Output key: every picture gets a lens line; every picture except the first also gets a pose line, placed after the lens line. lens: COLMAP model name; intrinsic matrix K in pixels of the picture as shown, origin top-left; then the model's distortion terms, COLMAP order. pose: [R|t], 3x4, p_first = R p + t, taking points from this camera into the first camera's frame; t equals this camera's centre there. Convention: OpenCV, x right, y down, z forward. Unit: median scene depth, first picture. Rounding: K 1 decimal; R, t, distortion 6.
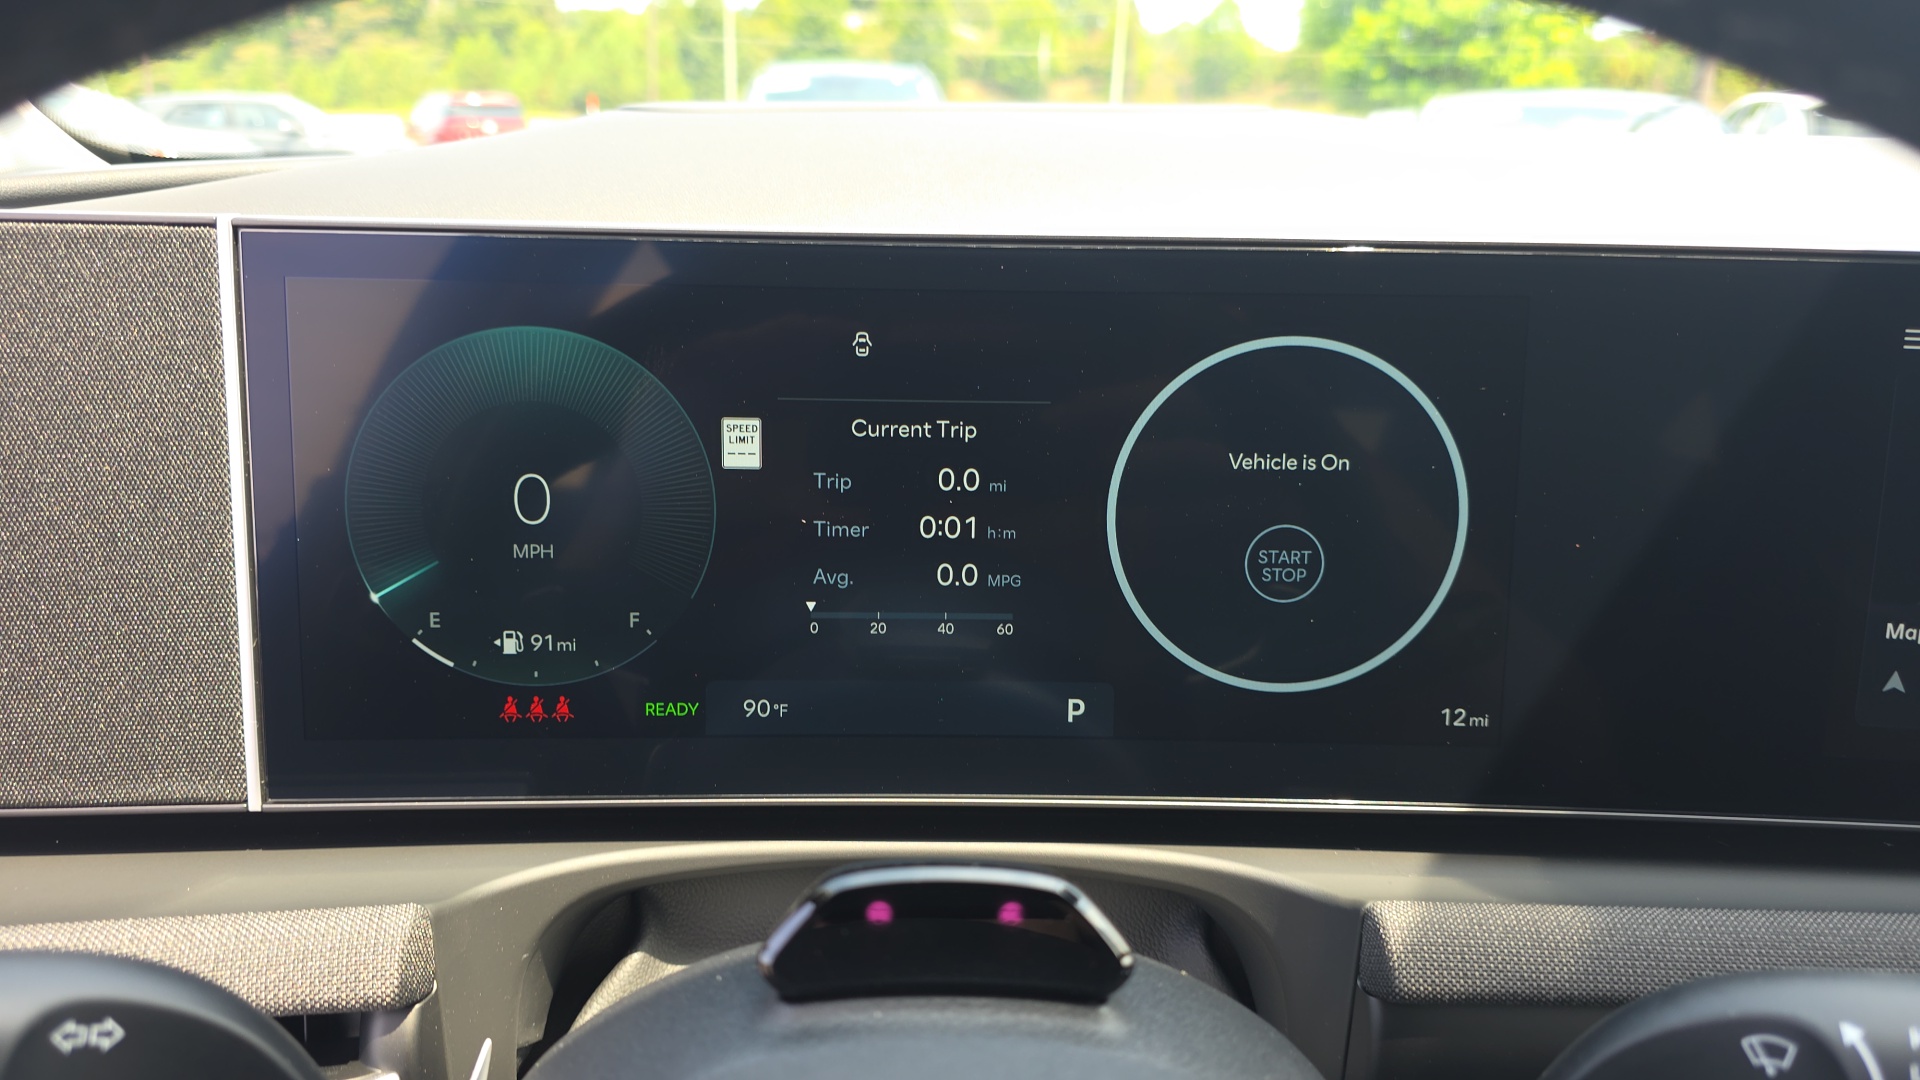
lens RADIAL K [[1314.1, 0, 952.6], [0, 1314.1, 535.8], [0, 0, 1]] dist [0.064612, -0.120997]
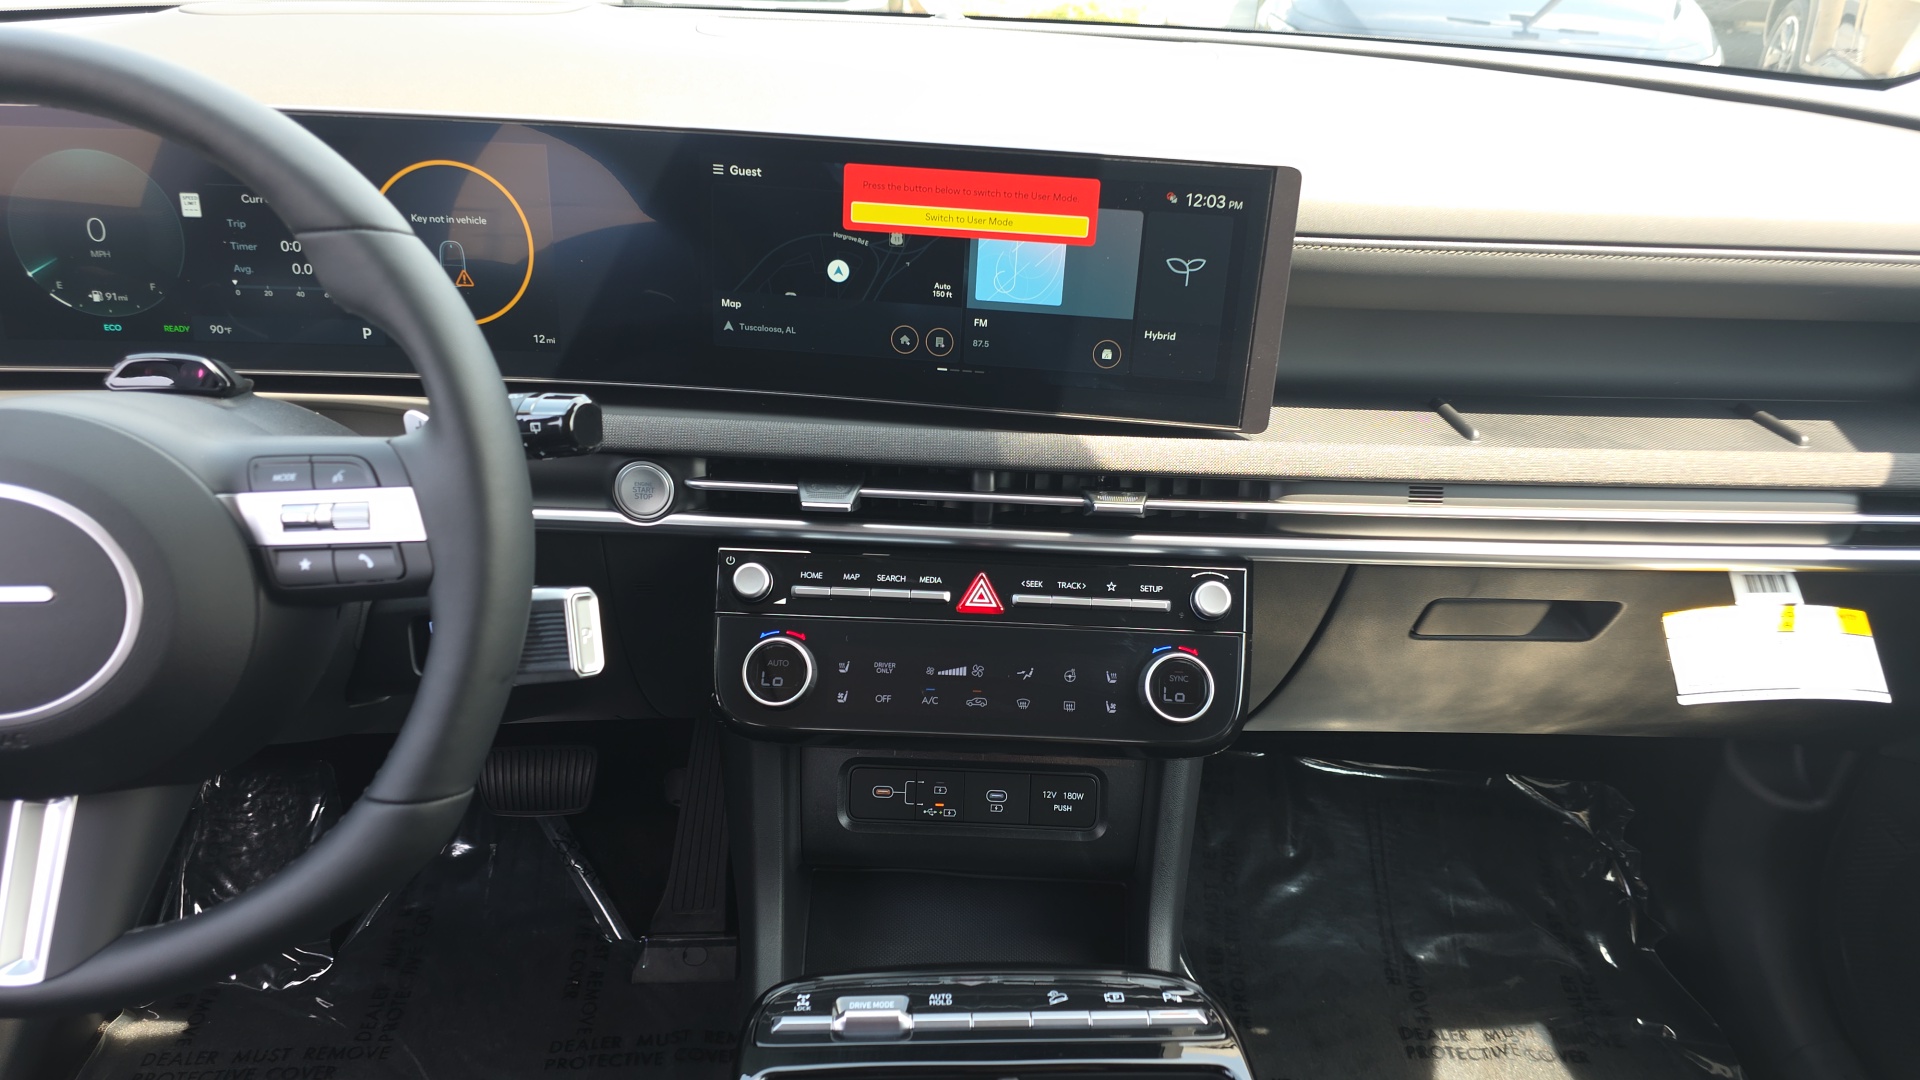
lens RADIAL K [[1307.9, 0, 979.1], [0, 1307.9, 575.2], [0, 0, 1]] dist [0.056685, -0.059166]
pose [[0.999227, 0.007527, 0.038583, 1.058157], [-0.015809, 0.975576, 0.219092, 0.026713], [-0.035992, -0.219532, 0.974941, -1.318487]]
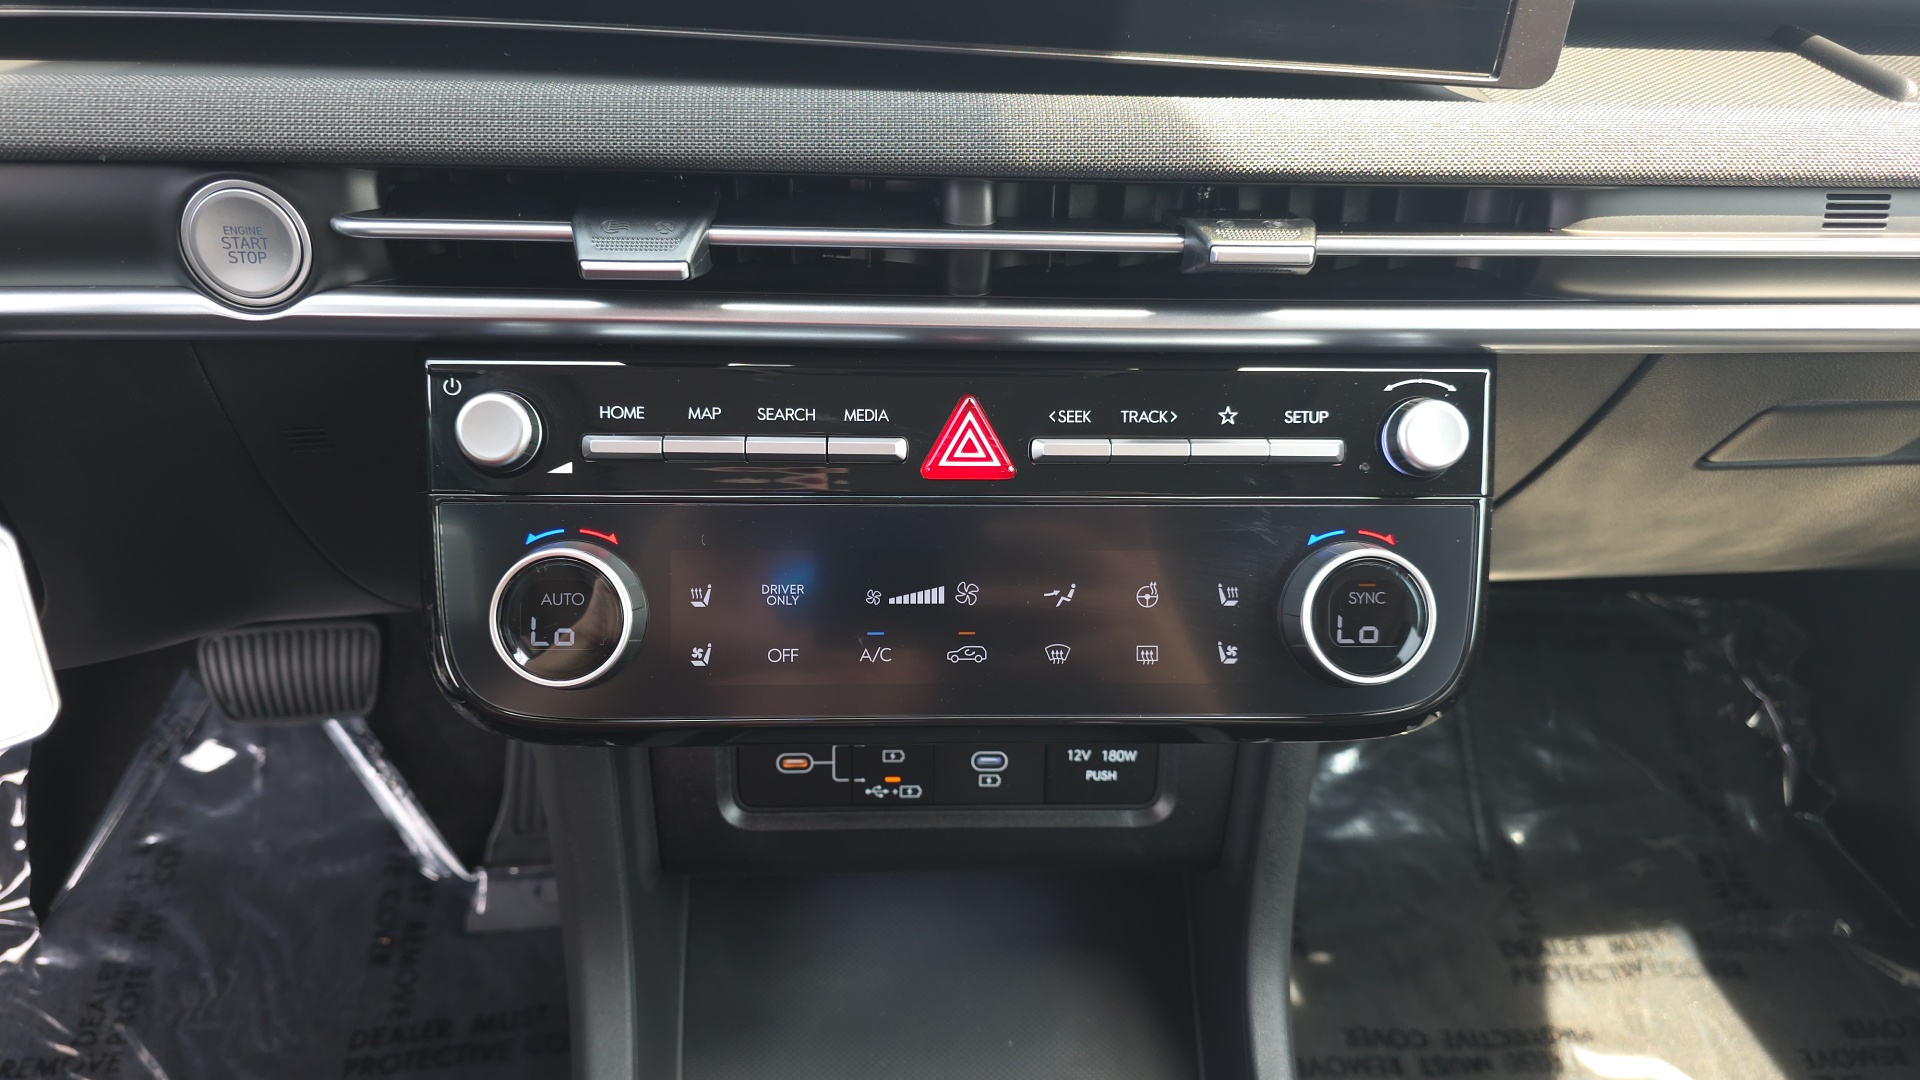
lens RADIAL K [[1309.7, 0, 956.4], [0, 1309.7, 564.4], [0, 0, 1]] dist [0.058064, -0.081591]
pose [[0.995972, -0.037696, 0.081353, 1.042801], [0.002276, 0.917665, 0.397350, 0.200504], [-0.089633, -0.395564, 0.914054, -0.211334]]
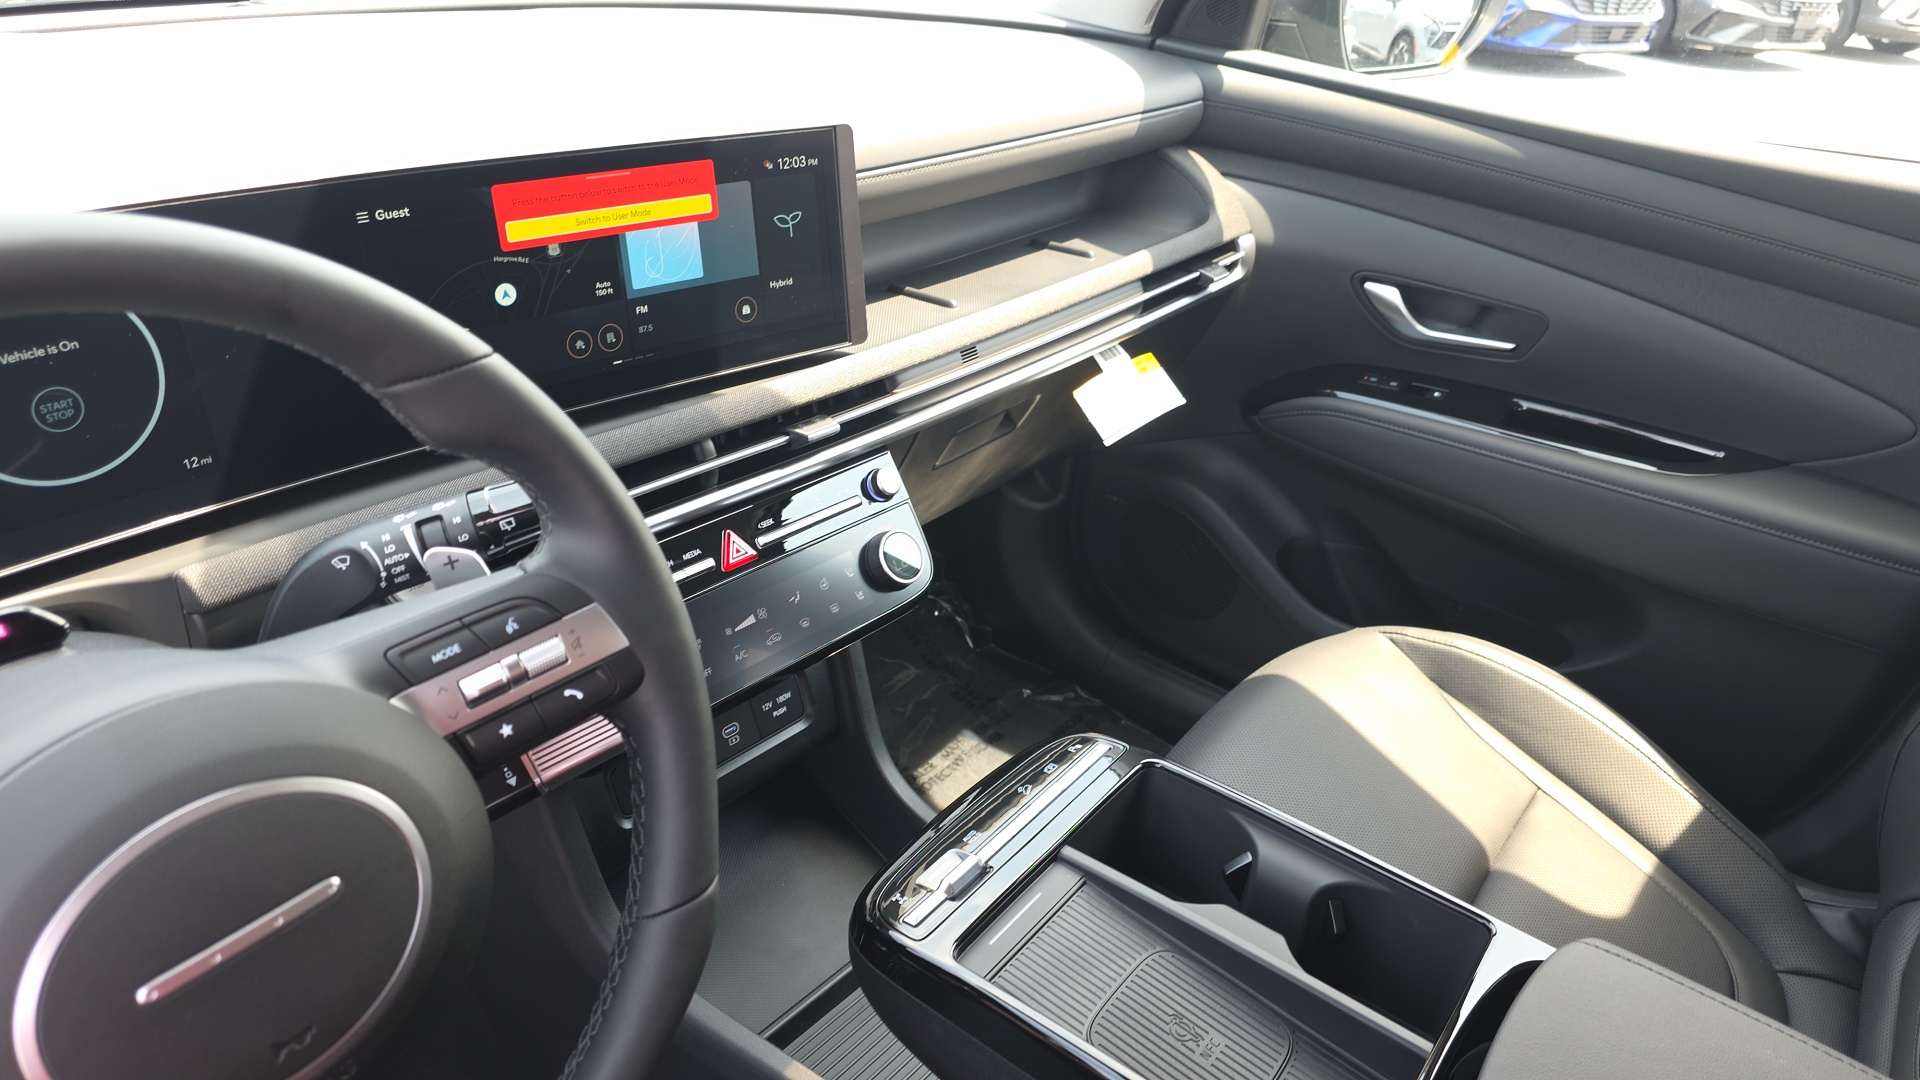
lens RADIAL K [[1285.3, 0, 971.2], [0, 1285.3, 530.2], [0, 0, 1]] dist [0.047934, -0.054898]
pose [[0.618469, -0.349469, 0.703824, -0.258009], [0.151764, 0.931925, 0.329369, -0.208784], [-0.771015, -0.096889, 0.629403, -0.996362]]
